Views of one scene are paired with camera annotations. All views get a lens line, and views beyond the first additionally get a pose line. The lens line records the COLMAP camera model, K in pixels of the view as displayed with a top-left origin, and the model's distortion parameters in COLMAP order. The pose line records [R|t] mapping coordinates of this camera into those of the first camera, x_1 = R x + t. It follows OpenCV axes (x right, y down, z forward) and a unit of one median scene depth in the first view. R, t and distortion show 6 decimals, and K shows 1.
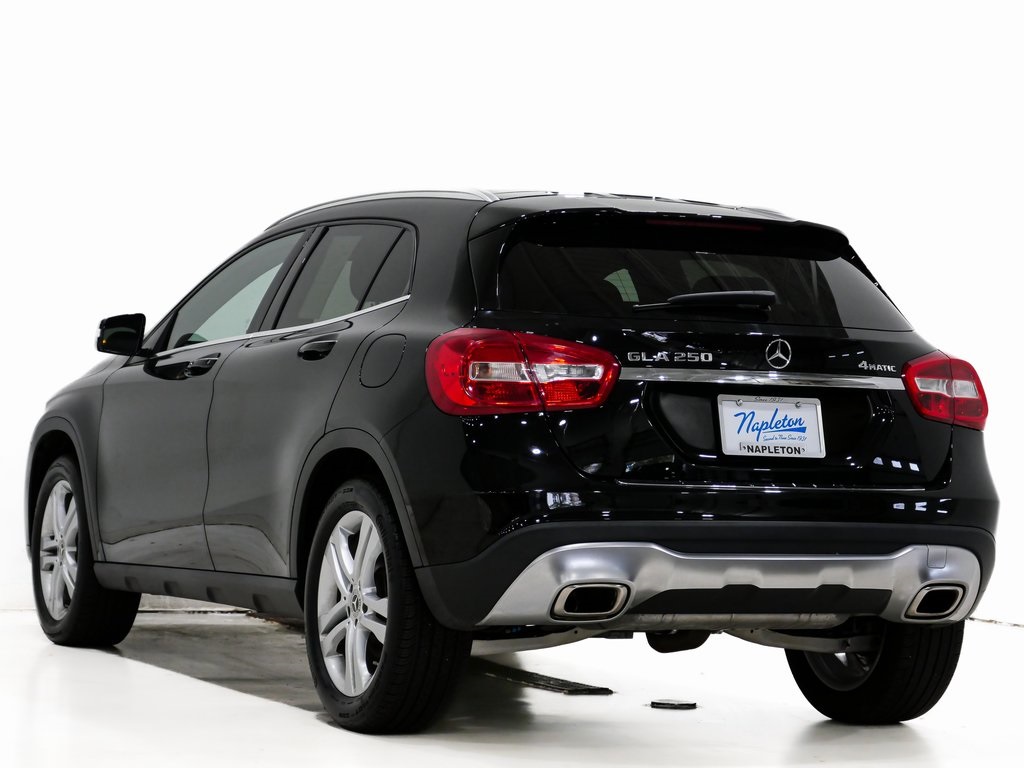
lens RADIAL K [[2752.6, 0, 512.4], [0, 2752.6, 374.3], [0, 0, 1]] dist [0.096125, 0.000000]
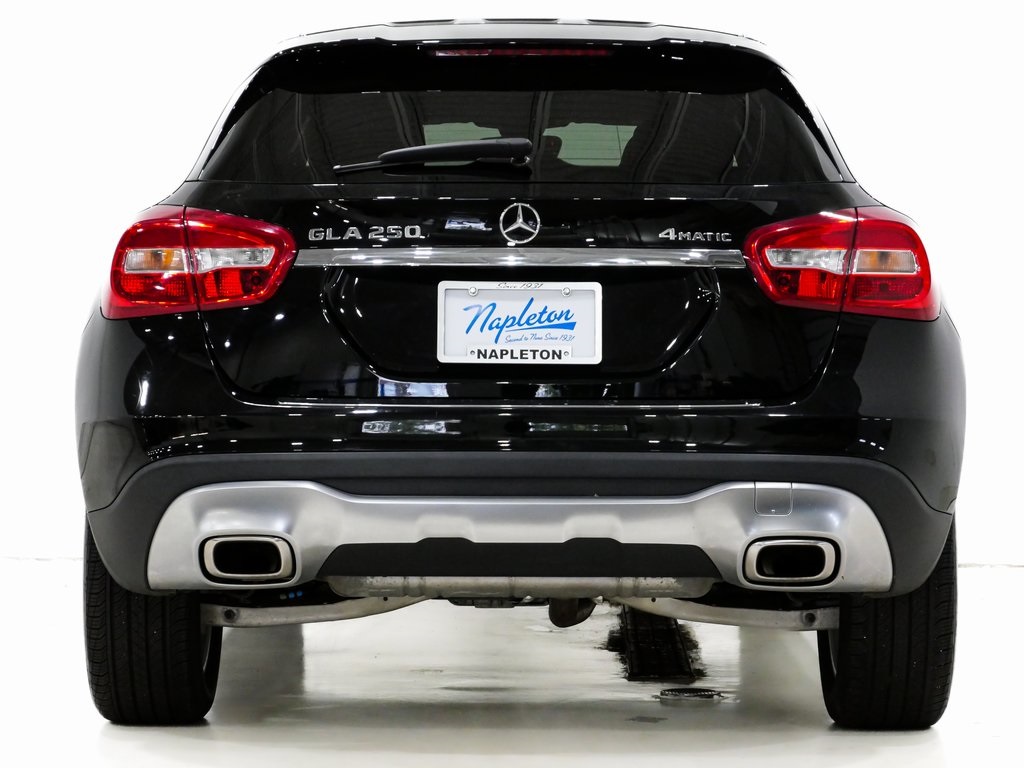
lens RADIAL K [[3182.1, 0, 505.5], [0, 3182.1, 388.5], [0, 0, 1]] dist [0.104596, 0.000000]
pose [[0.896933, -0.017678, -0.441814, 0.464344], [0.031137, 0.999245, 0.023229, 0.016649], [0.441069, -0.034591, 0.896806, 0.237555]]
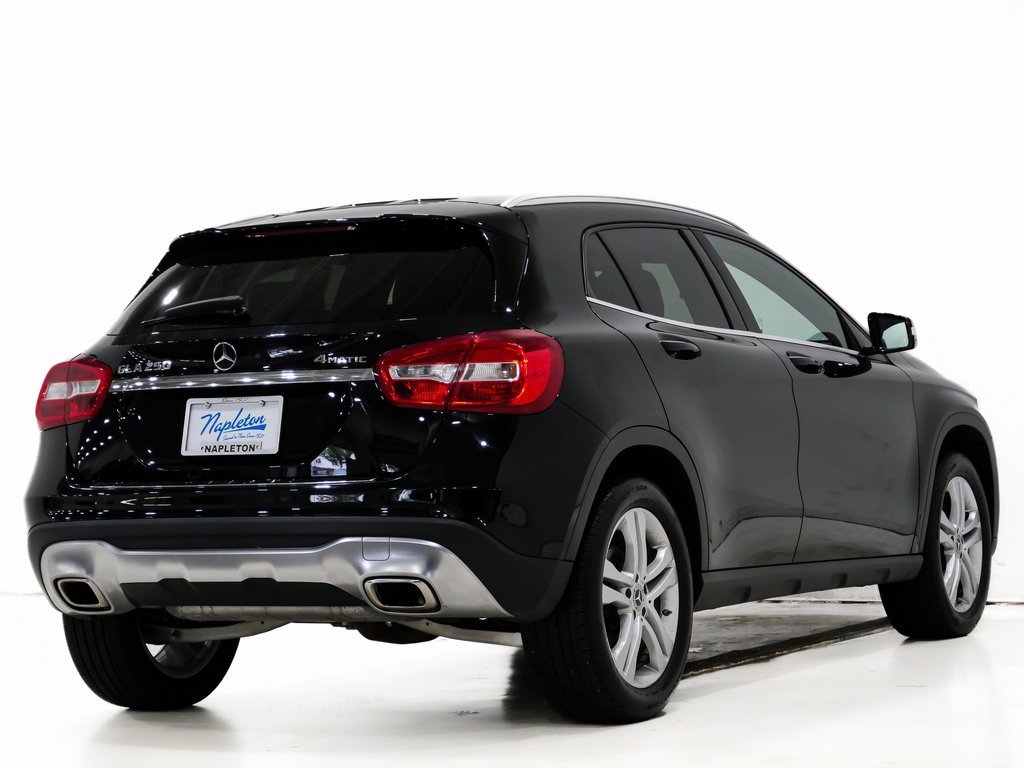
lens RADIAL K [[2728.5, 0, 516.3], [0, 2728.5, 383.8], [0, 0, 1]] dist [-0.070490, 0.000000]
pose [[0.591880, -0.059308, -0.803841, 0.983587], [0.064646, 0.997569, -0.026002, 0.036649], [0.803430, -0.036575, 0.594275, 0.475422]]
